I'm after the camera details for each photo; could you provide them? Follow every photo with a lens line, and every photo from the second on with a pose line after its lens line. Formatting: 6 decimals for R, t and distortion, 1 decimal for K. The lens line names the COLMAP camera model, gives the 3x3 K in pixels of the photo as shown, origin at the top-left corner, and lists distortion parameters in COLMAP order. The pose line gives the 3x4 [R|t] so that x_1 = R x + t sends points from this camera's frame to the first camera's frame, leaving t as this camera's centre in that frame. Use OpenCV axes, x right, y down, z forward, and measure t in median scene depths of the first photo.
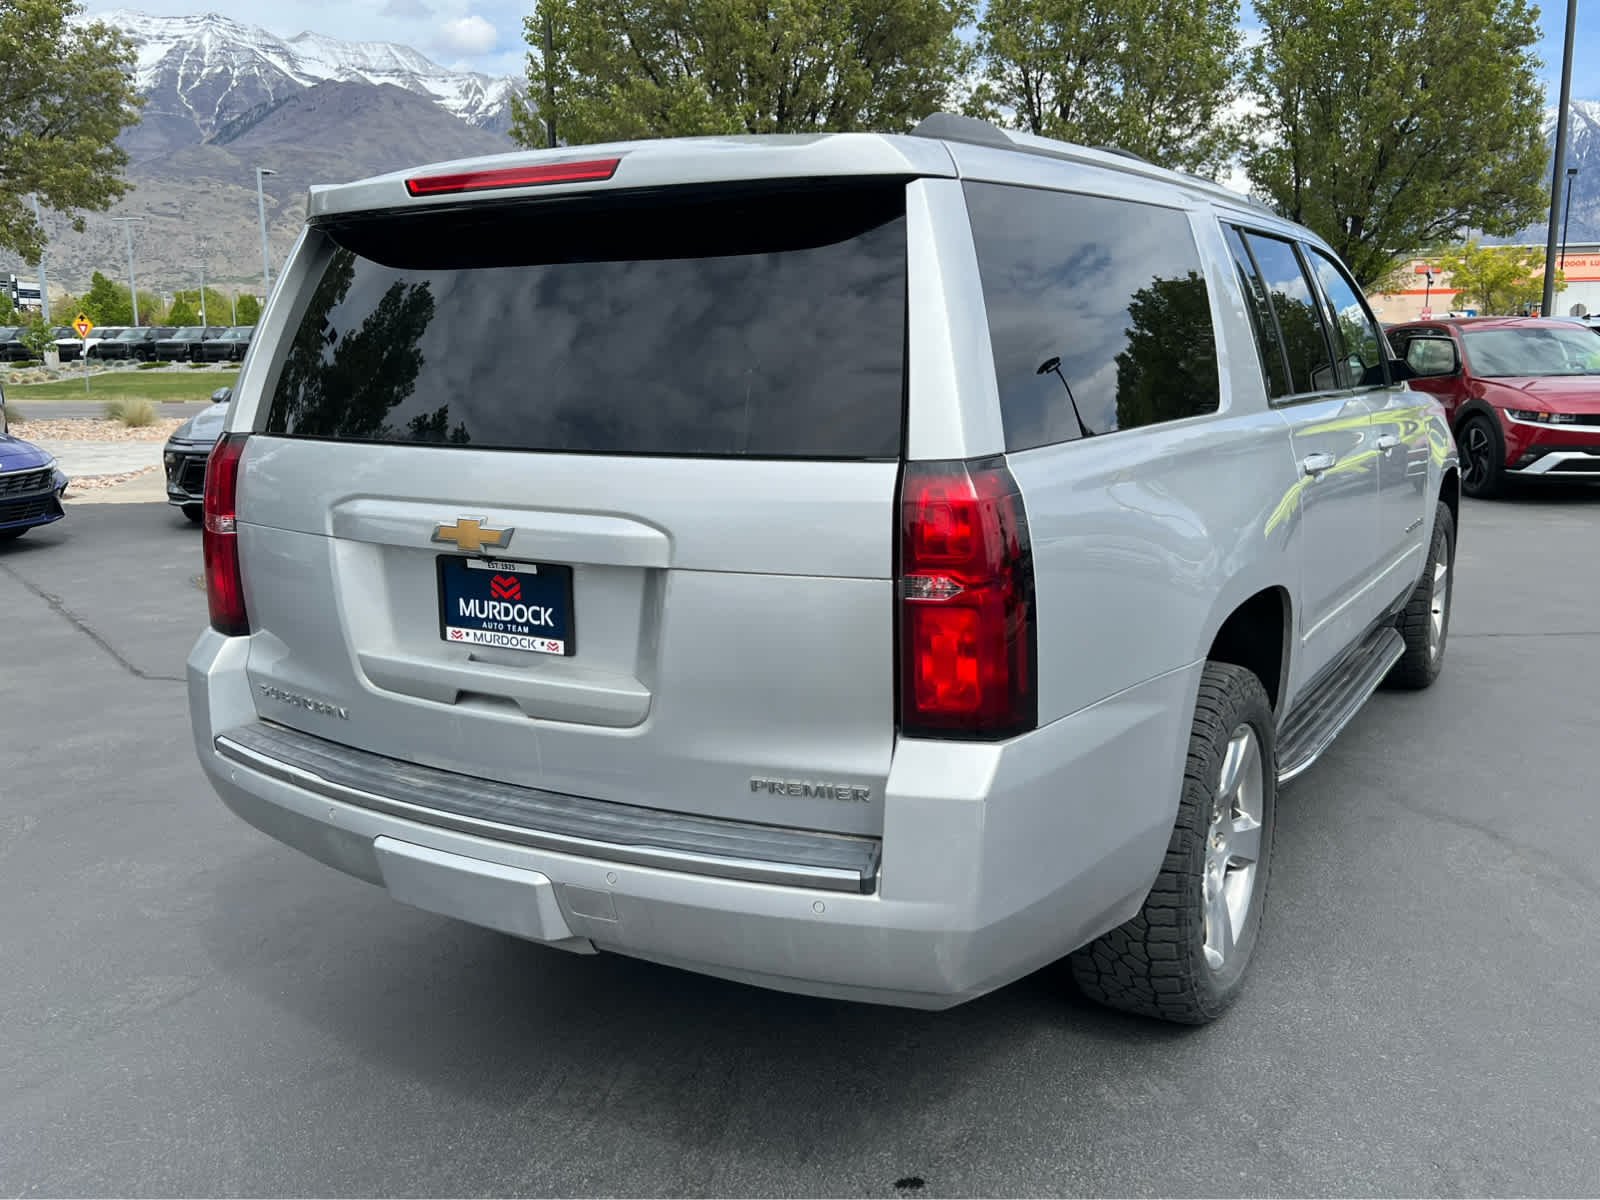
lens RADIAL K [[1464.6, 0, 800.0], [0, 1464.6, 600.0], [0, 0, 1]] dist [0.043630, -0.045941]
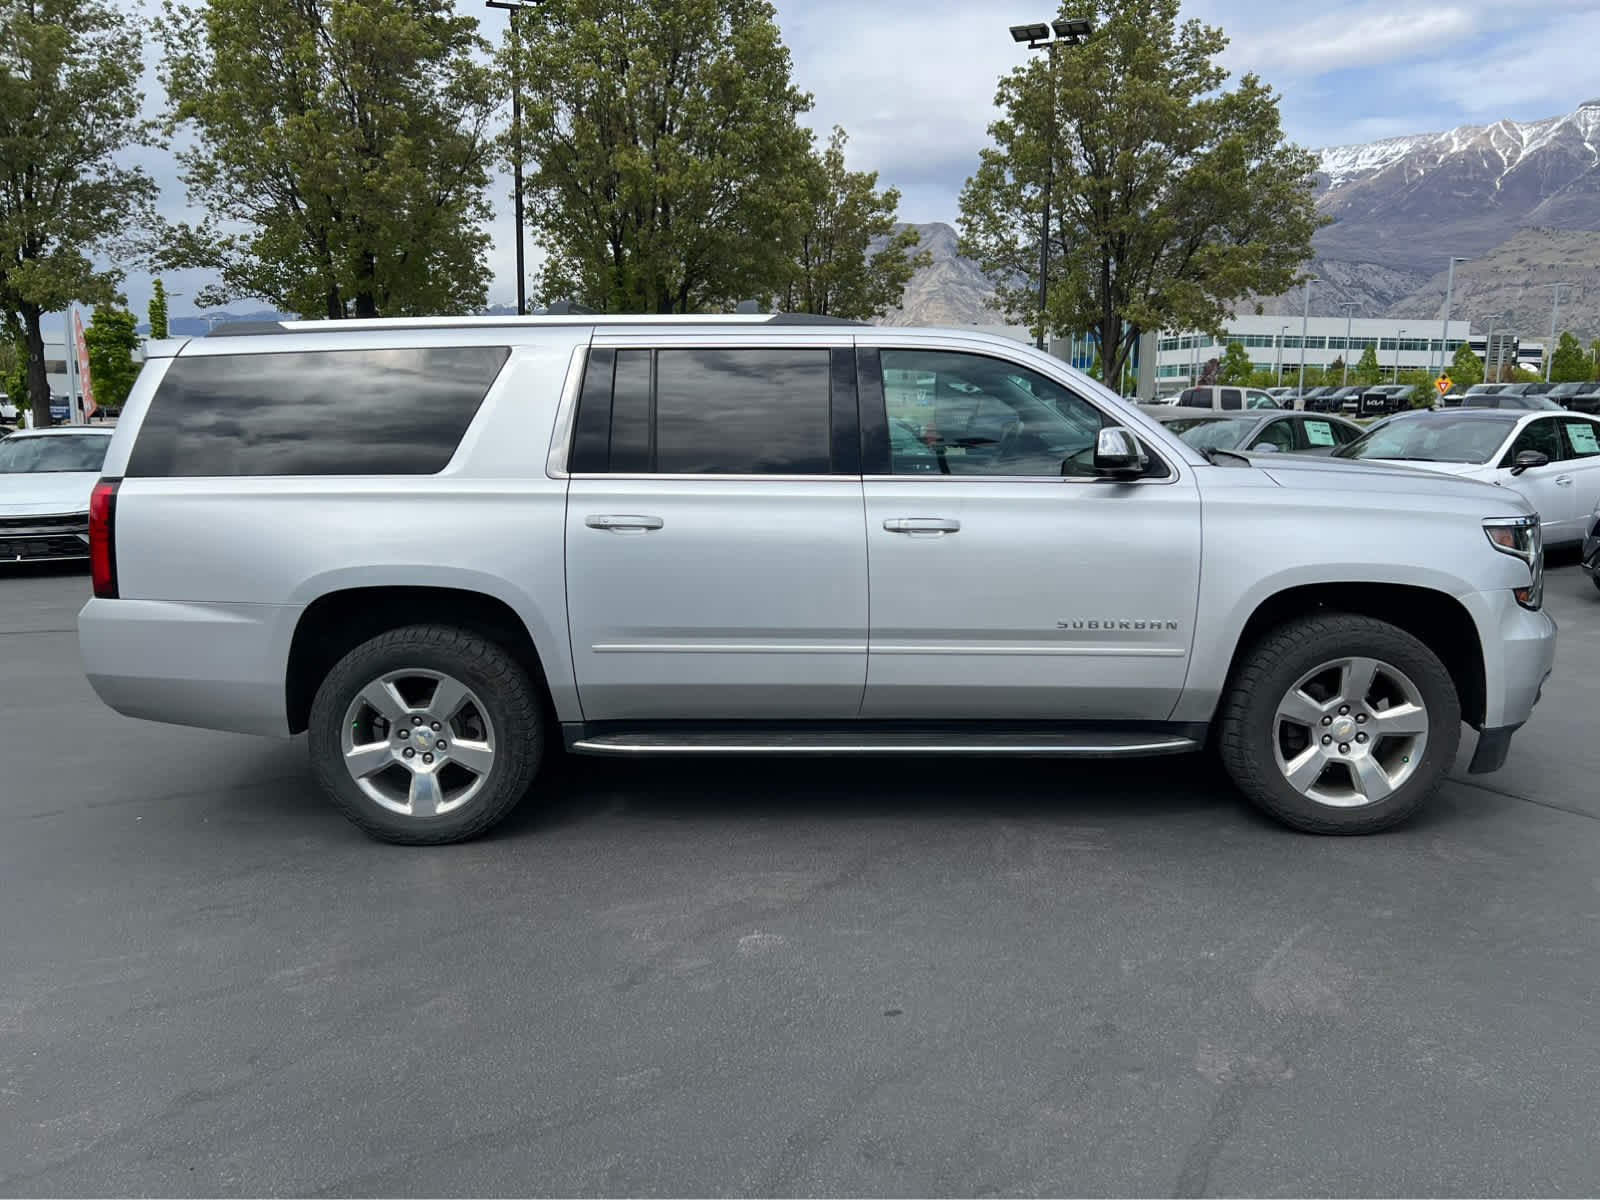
lens RADIAL K [[1326.2, 0, 801.0], [0, 1326.2, 561.1], [0, 0, 1]] dist [0.052250, -0.003063]
pose [[0.465021, 0.111803, -0.878212, 2.087326], [-0.152547, 0.987275, 0.044913, -0.188814], [0.872058, 0.113083, 0.476159, 0.779100]]
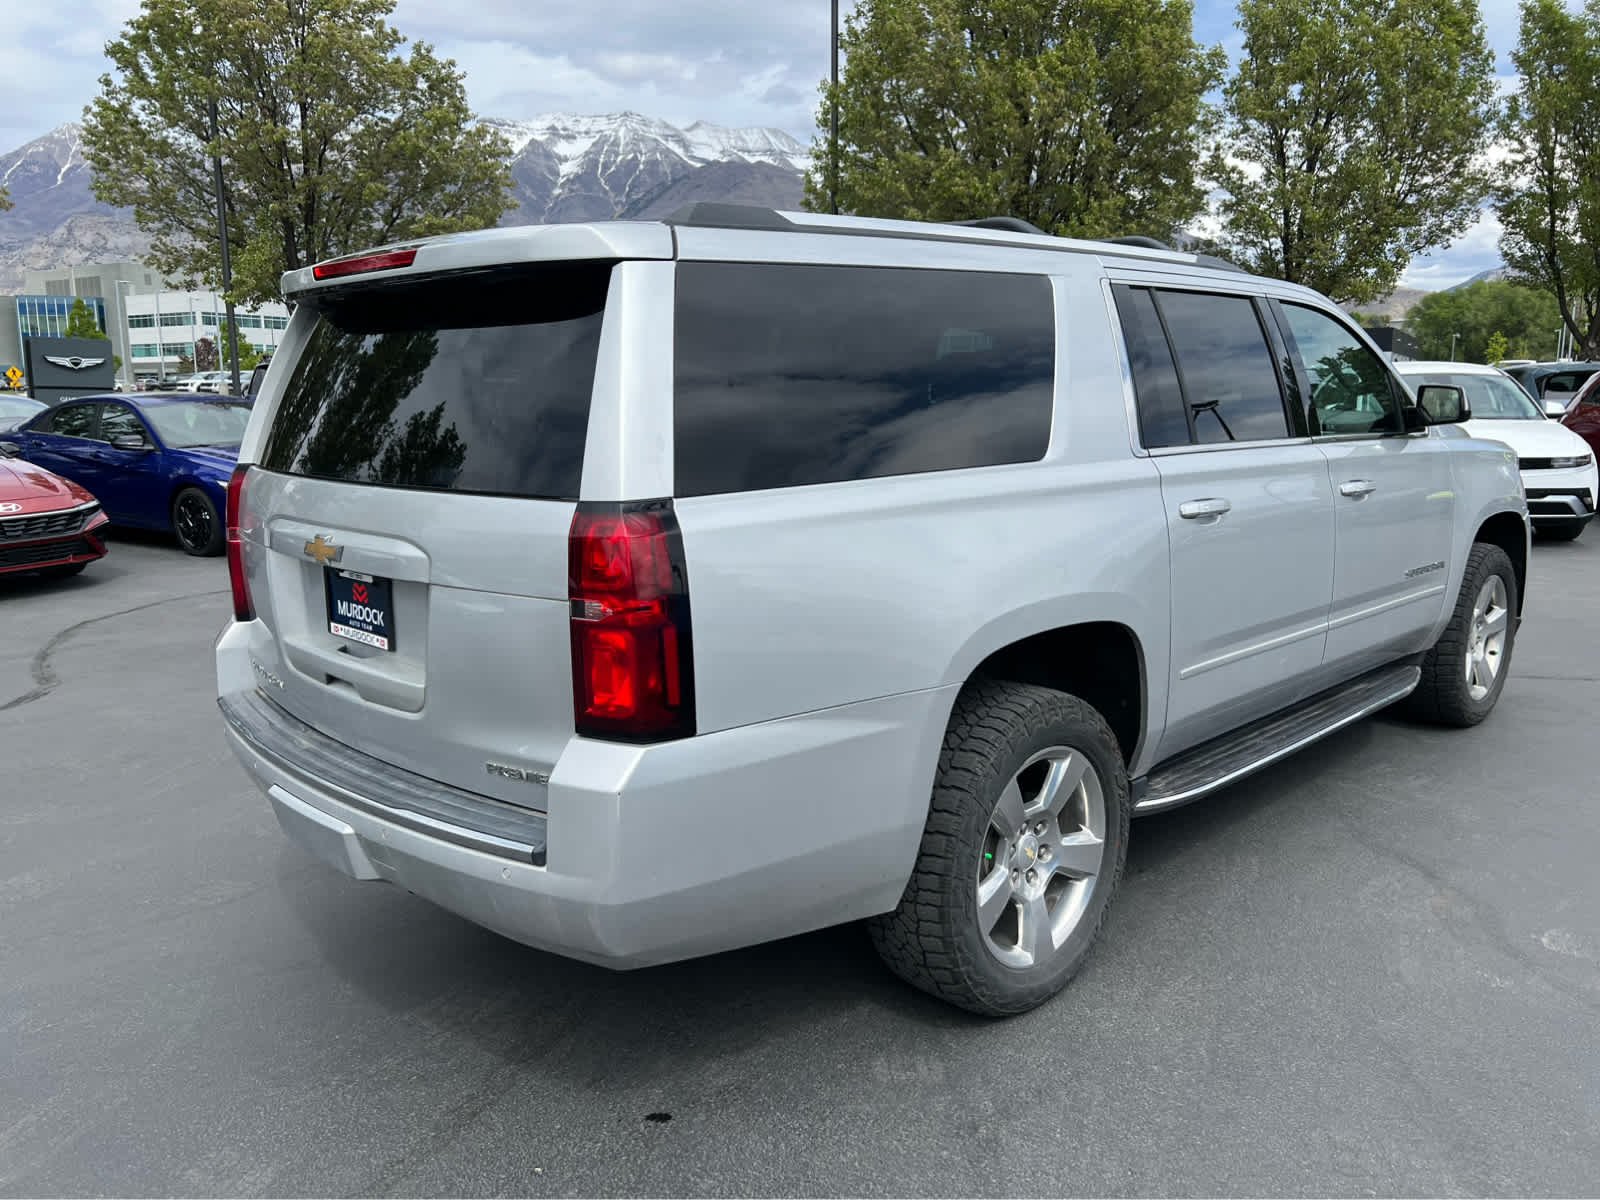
lens RADIAL K [[1287.0, 0, 800.0], [0, 1287.0, 600.0], [0, 0, 1]] dist [0.006828, -0.004728]
pose [[0.967350, 0.044091, -0.249579, 0.414799], [-0.044585, 0.998999, 0.003676, -0.022476], [0.249491, 0.007572, 0.968348, 0.035613]]
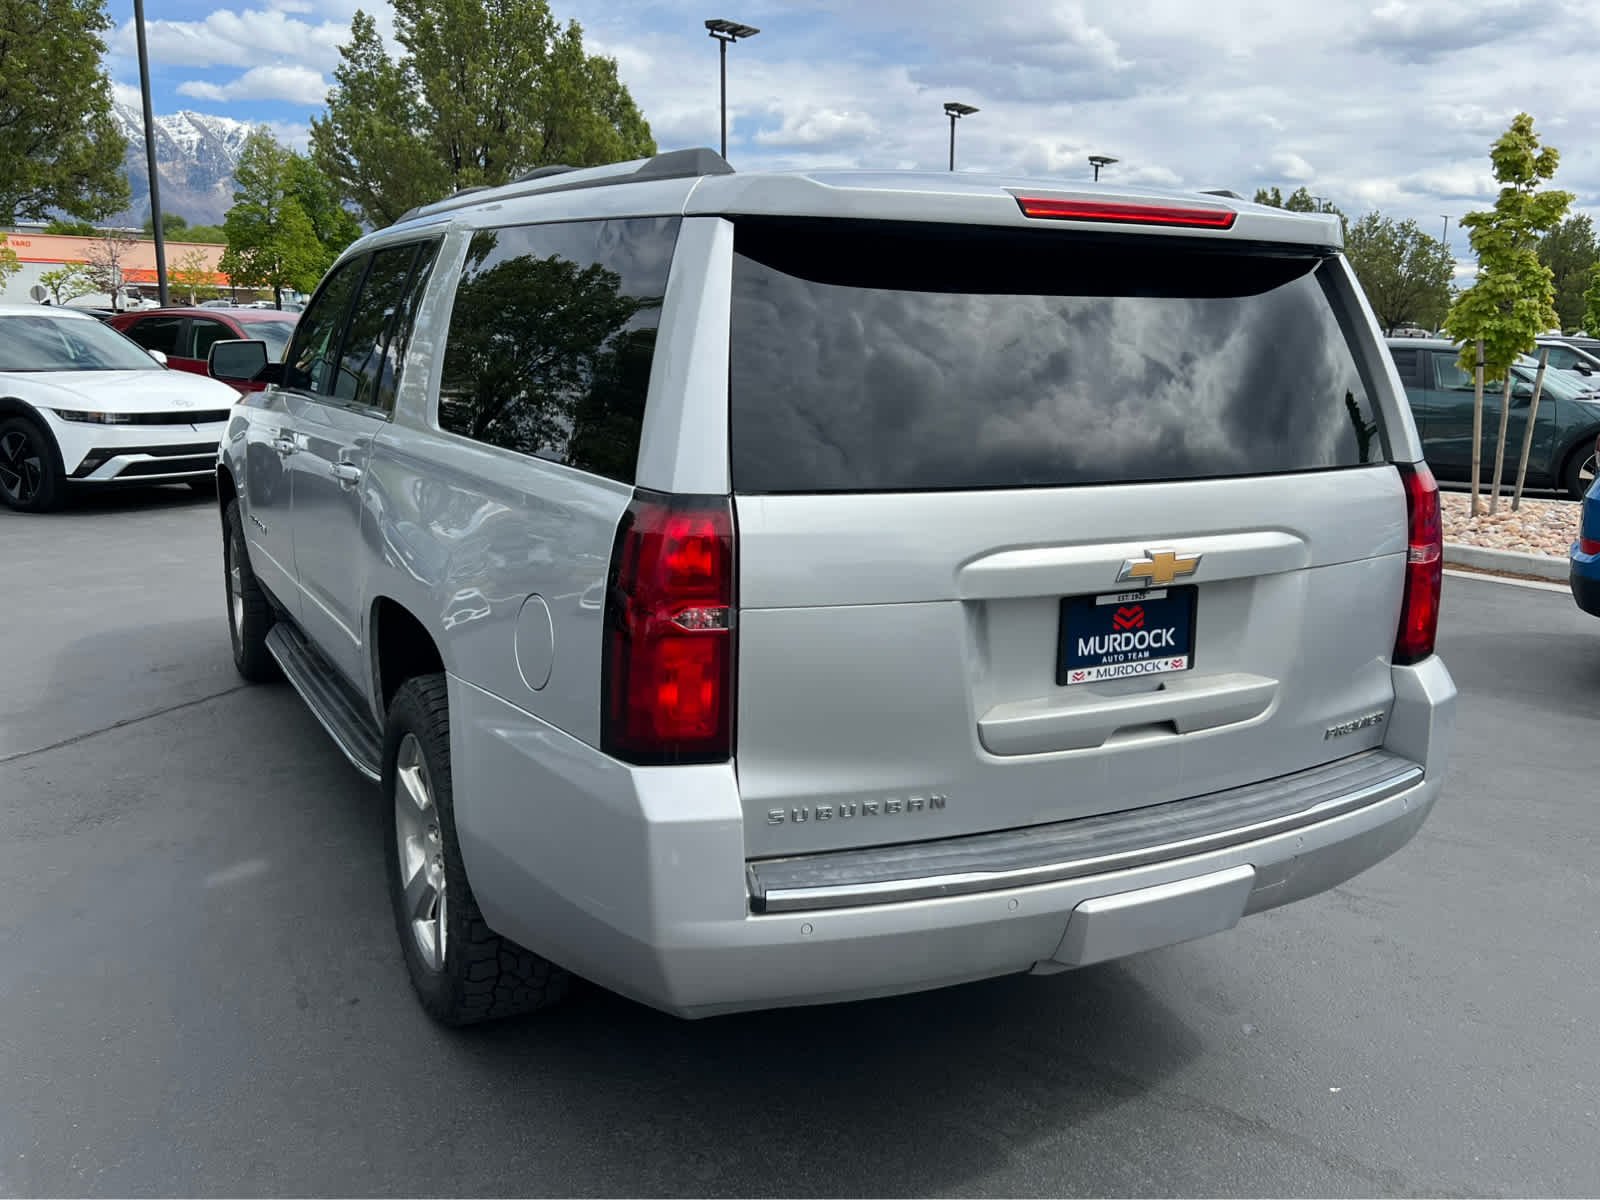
lens RADIAL K [[1407.7, 0, 800.0], [0, 1407.7, 600.0], [0, 0, 1]] dist [0.019181, -0.005418]
pose [[0.514518, -0.152979, 0.843723, -1.090529], [0.129667, 0.986523, 0.099797, -0.141150], [-0.847619, 0.058056, 0.527420, 0.651448]]
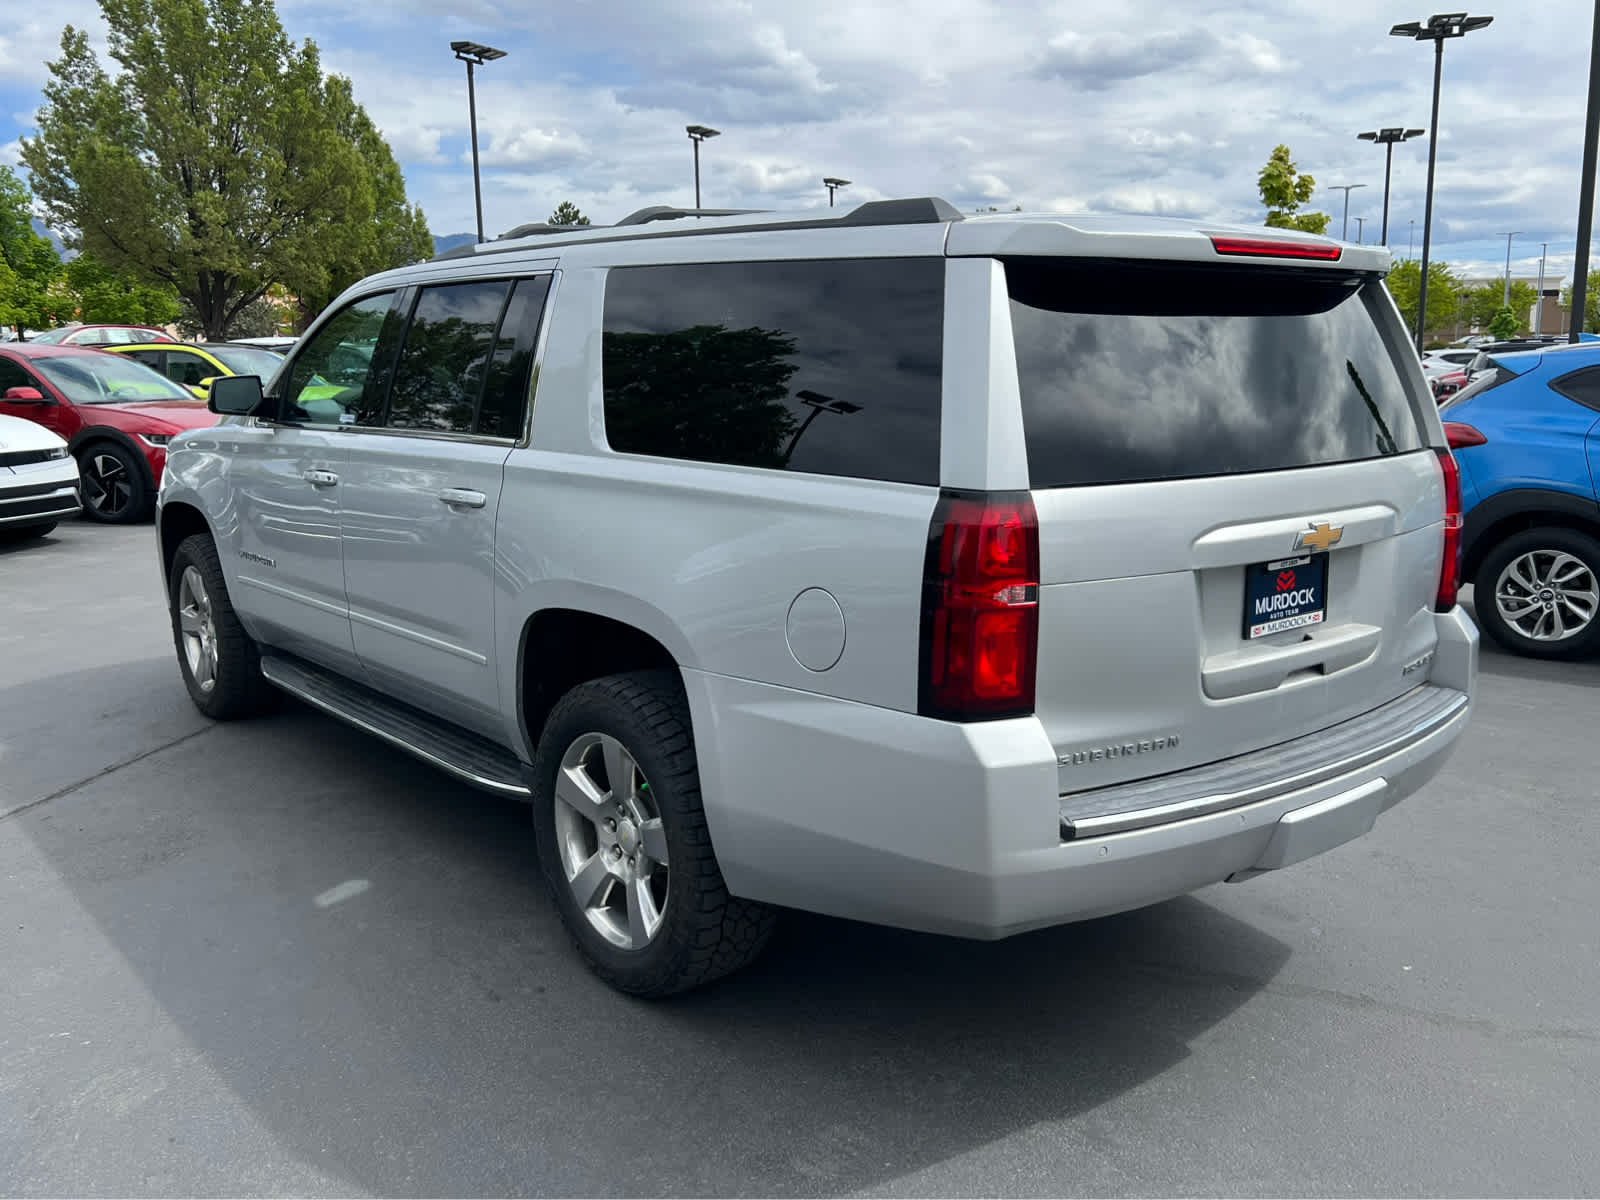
lens RADIAL K [[1407.7, 0, 800.0], [0, 1407.7, 600.0], [0, 0, 1]] dist [0.019181, -0.005418]
pose [[0.342365, -0.166377, 0.924719, -1.376819], [0.167228, 0.979273, 0.114279, -0.187992], [-0.924565, 0.115514, 0.363092, 0.911161]]
